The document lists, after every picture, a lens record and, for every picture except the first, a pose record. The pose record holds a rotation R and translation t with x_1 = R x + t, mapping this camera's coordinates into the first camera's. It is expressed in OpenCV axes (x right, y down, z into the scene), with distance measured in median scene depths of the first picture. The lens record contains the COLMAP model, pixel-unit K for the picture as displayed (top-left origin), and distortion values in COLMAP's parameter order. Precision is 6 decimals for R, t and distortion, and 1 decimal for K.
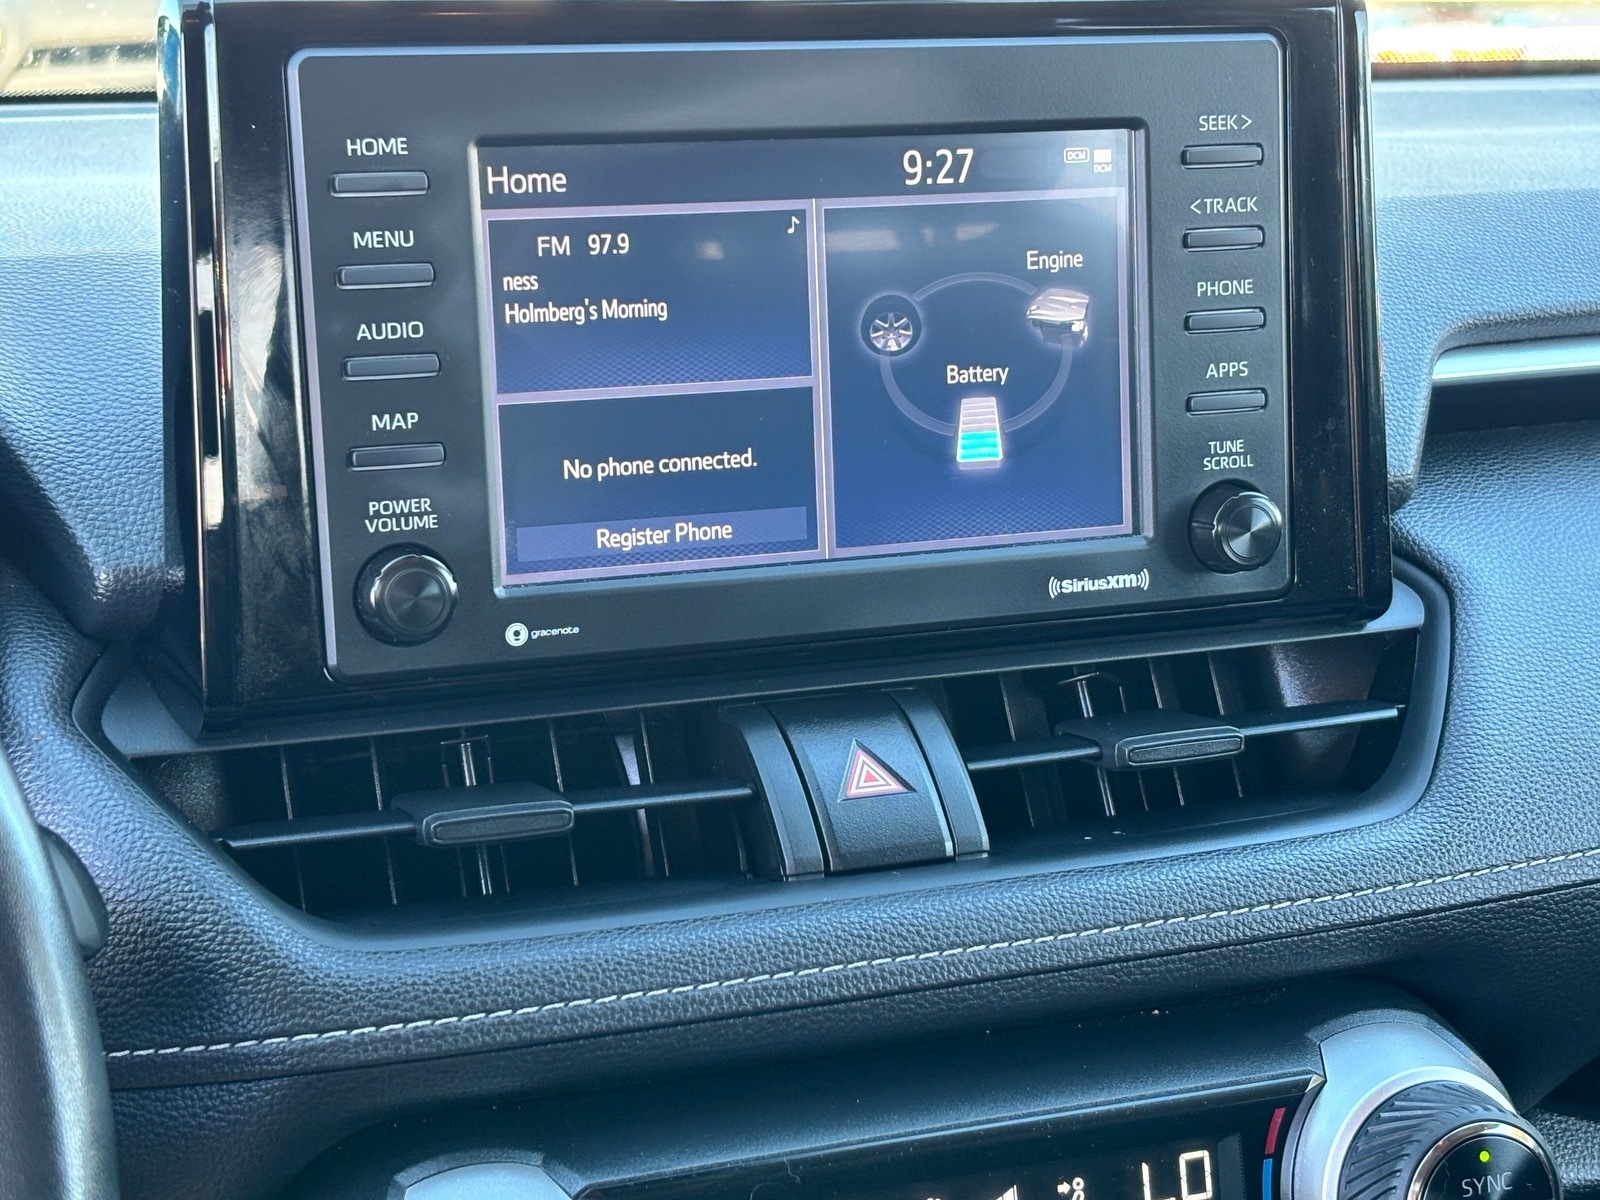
lens RADIAL K [[2977.5, 0, 790.1], [0, 2977.5, 606.7], [0, 0, 1]] dist [0.148626, 0.000000]
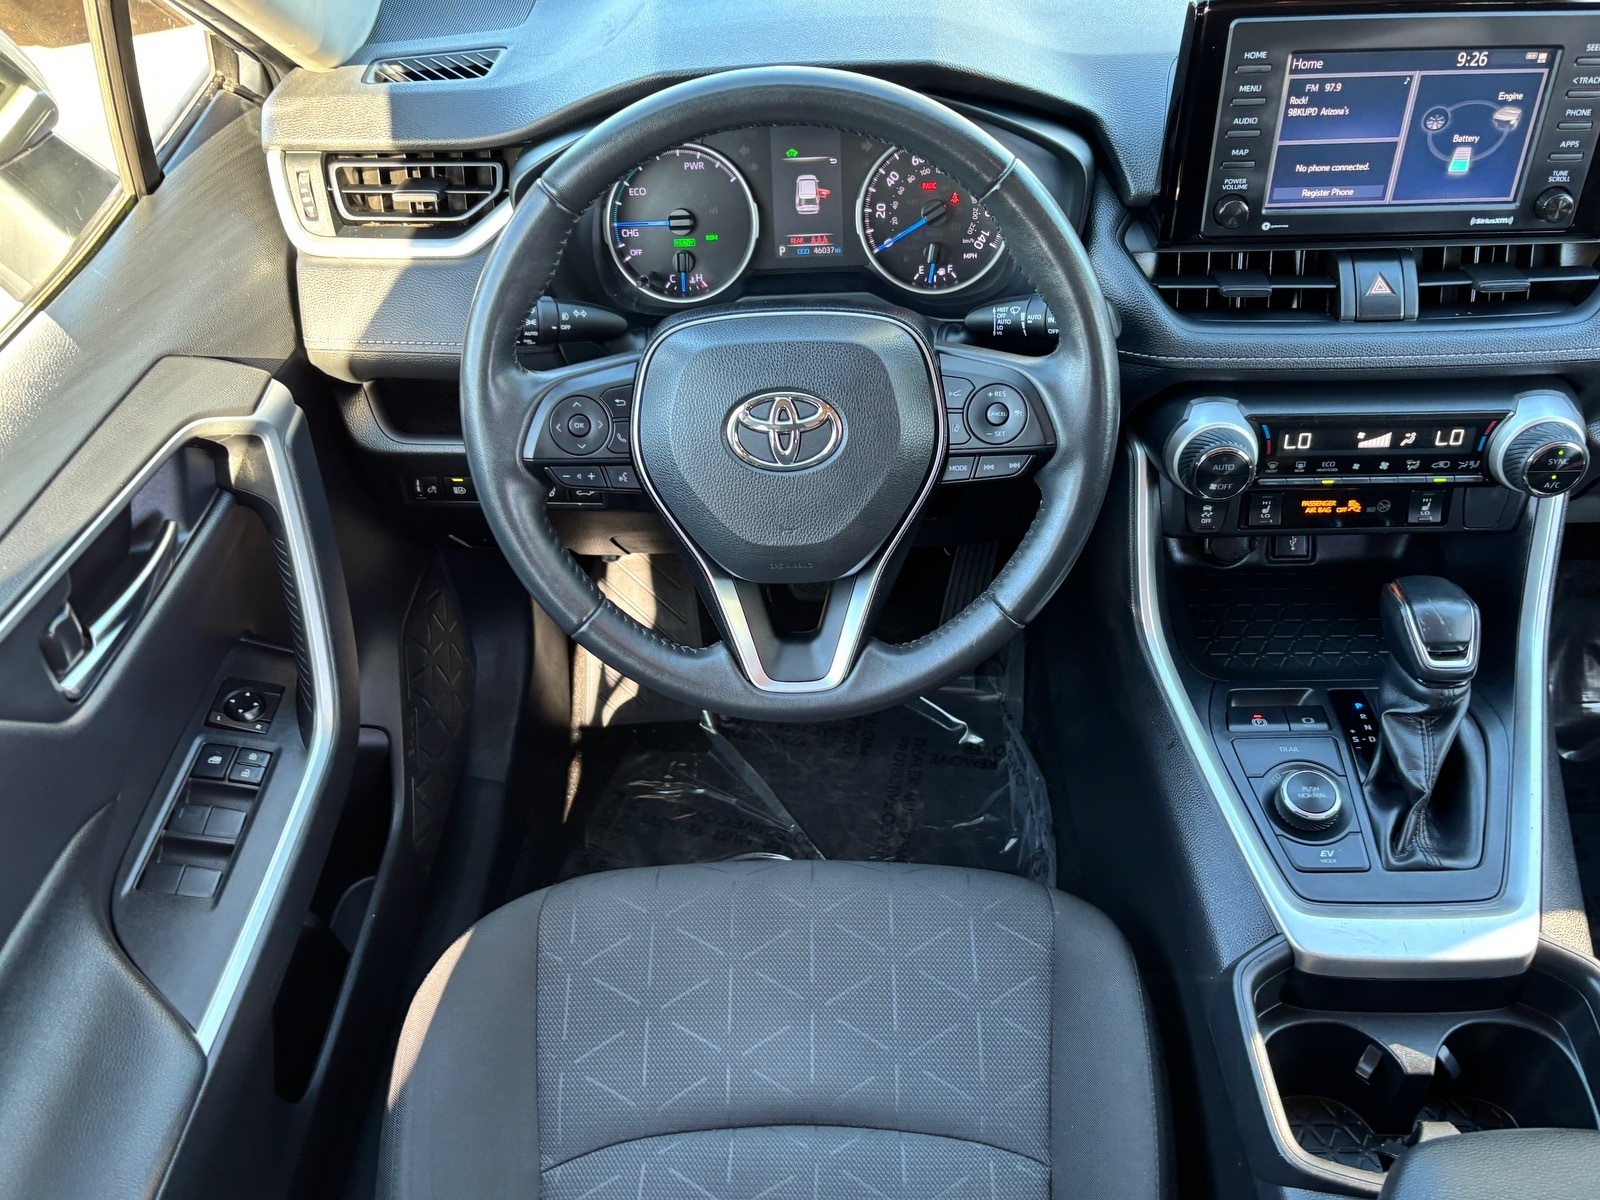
lens RADIAL K [[1368.4, 0, 810.9], [0, 1368.4, 613.5], [0, 0, 1]] dist [0.035453, -0.037543]
pose [[0.923530, 0.239811, -0.299304, -0.008125], [-0.055907, 0.856242, 0.513541, -0.334006], [0.379429, -0.457537, 0.804172, -0.443341]]
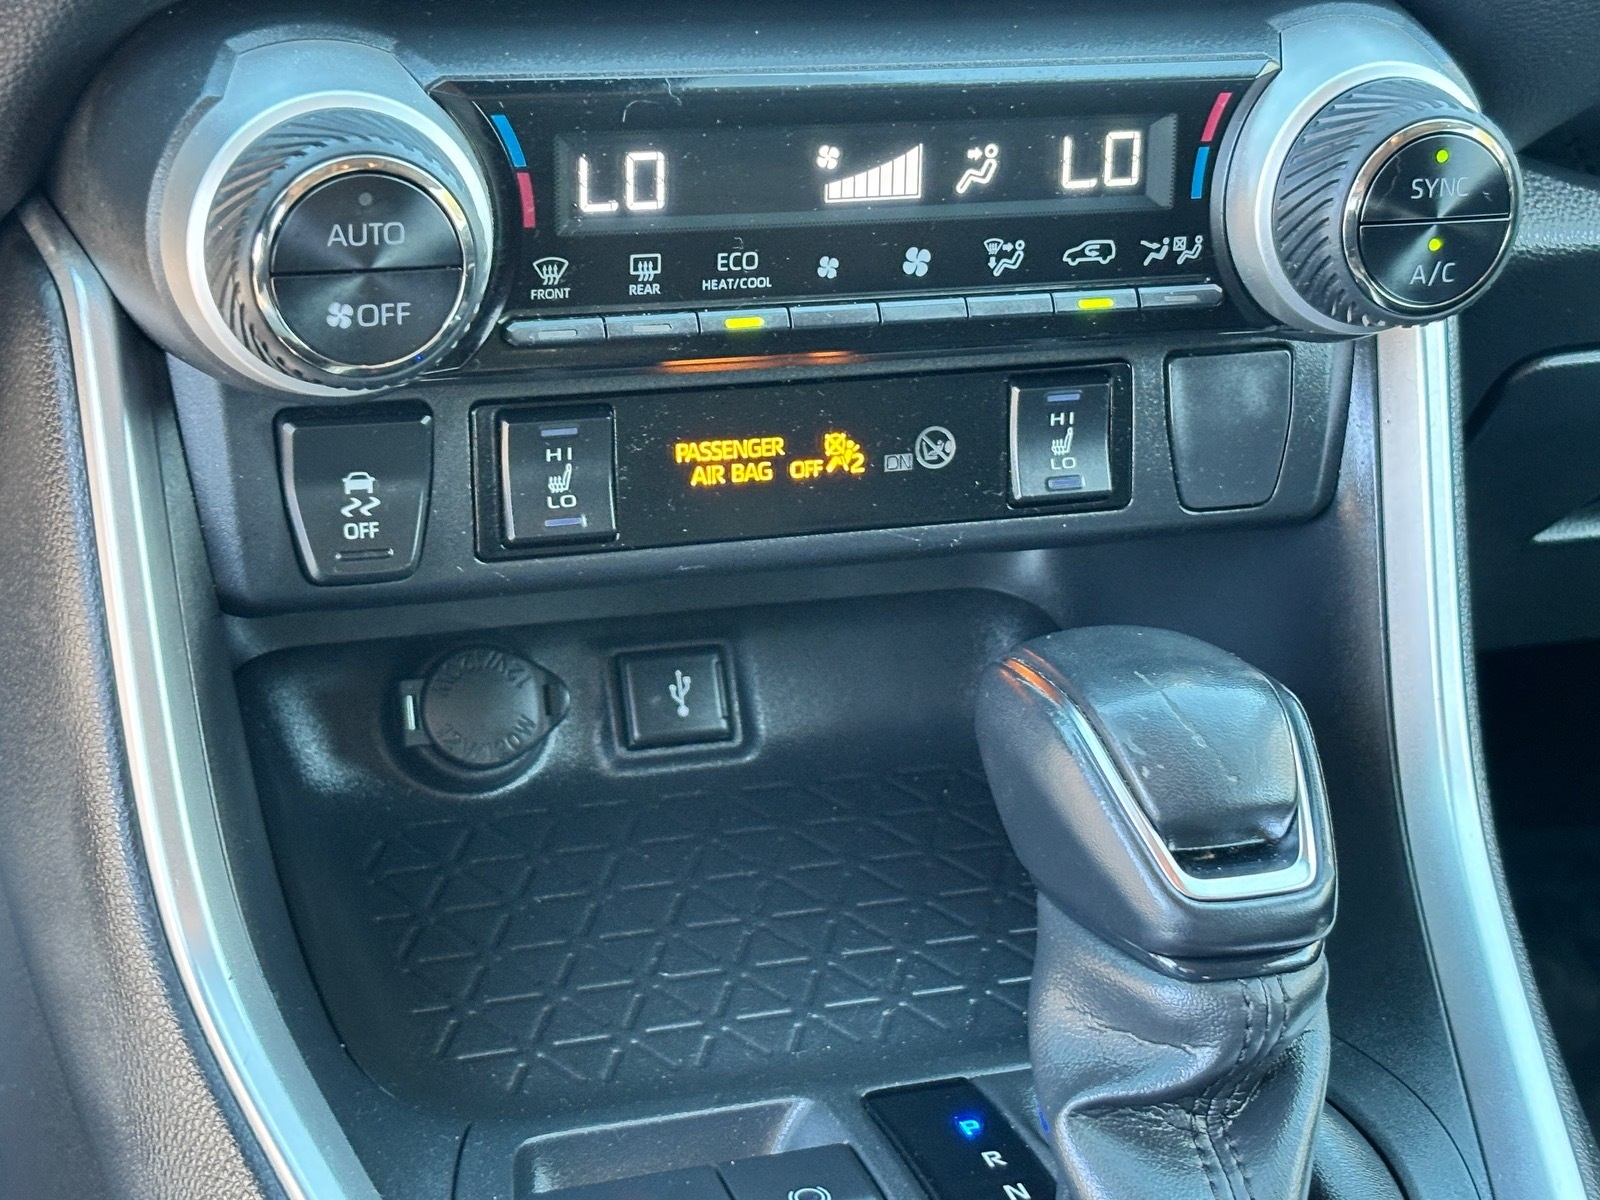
lens RADIAL K [[2977.5, 0, 767.7], [0, 2977.5, 565.6], [0, 0, 1]] dist [0.148626, 0.000000]
pose [[0.995261, 0.097229, 0.001161, 0.039405], [-0.094692, 0.966450, 0.238765, 0.102819], [0.022093, -0.237743, 0.971077, 0.090246]]
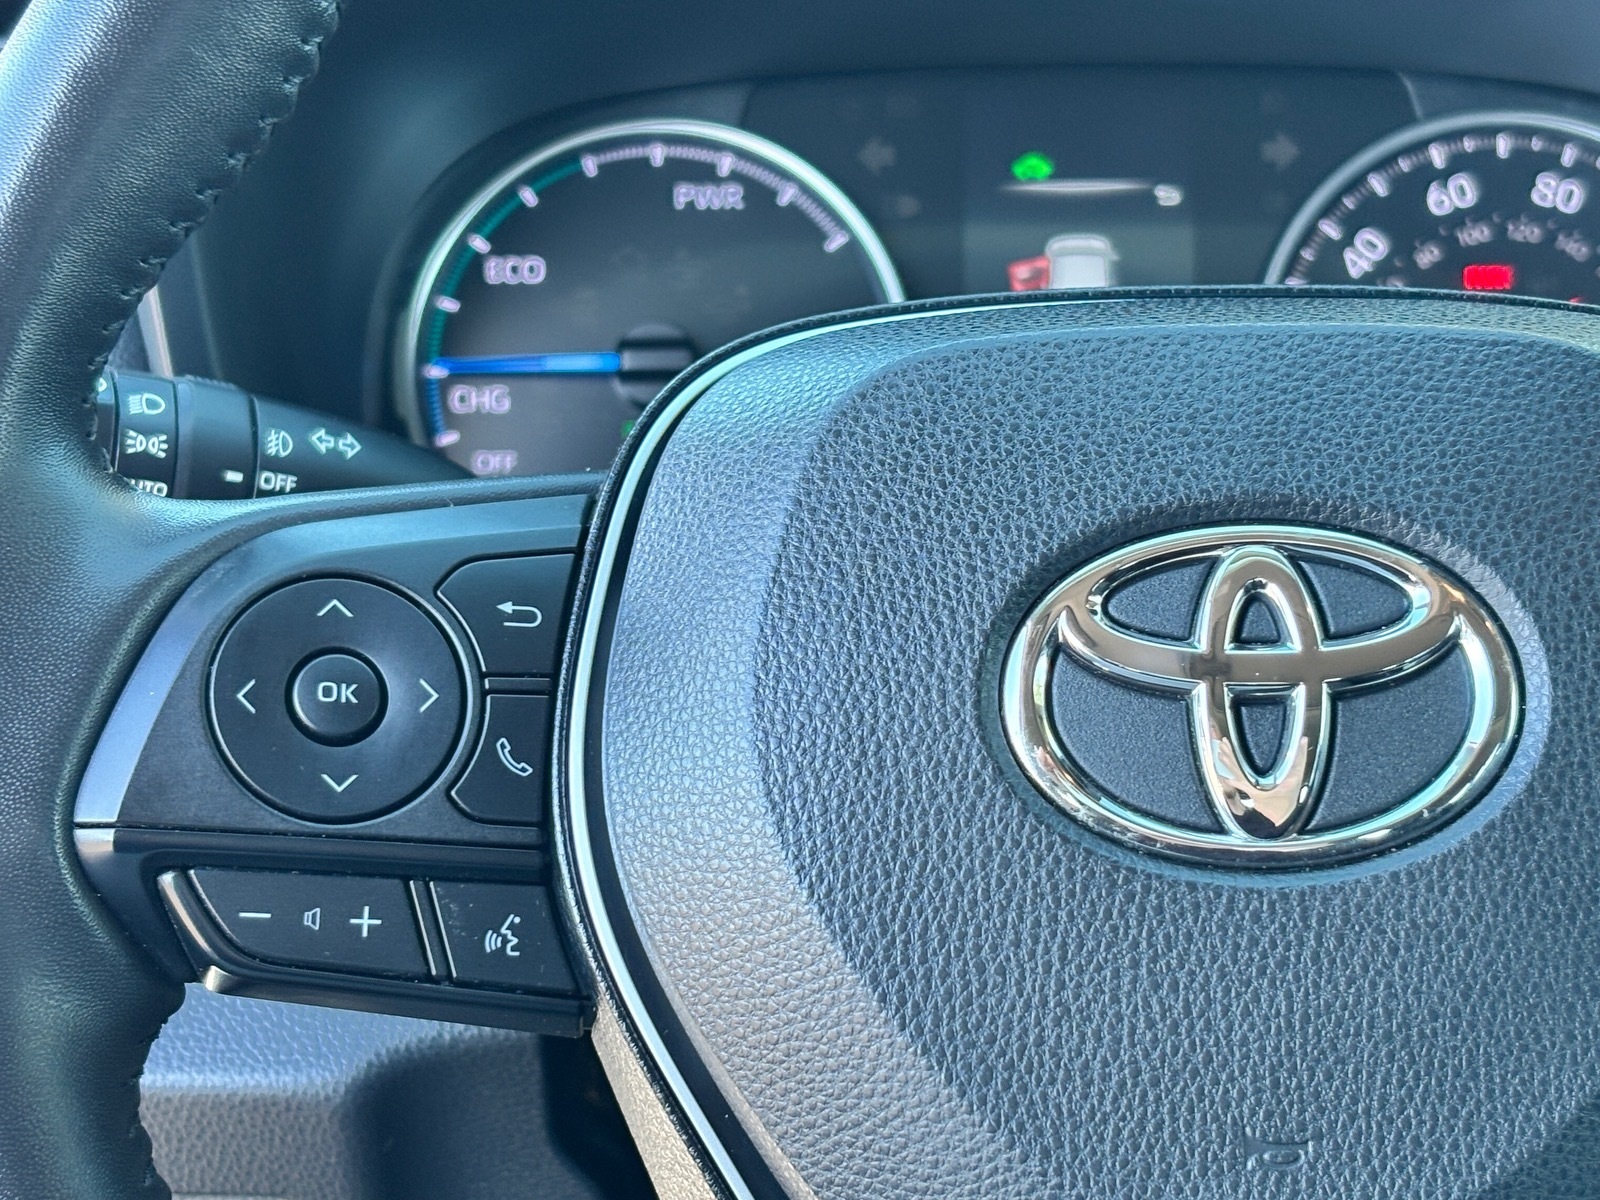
lens RADIAL K [[3218.5, 0, 763.4], [0, 3218.5, 635.0], [0, 0, 1]] dist [0.112634, 0.000000]
pose [[0.929034, 0.121770, -0.349381, -0.295305], [-0.093412, 0.990894, 0.096966, 0.079948], [0.358007, -0.057448, 0.931950, -0.045634]]
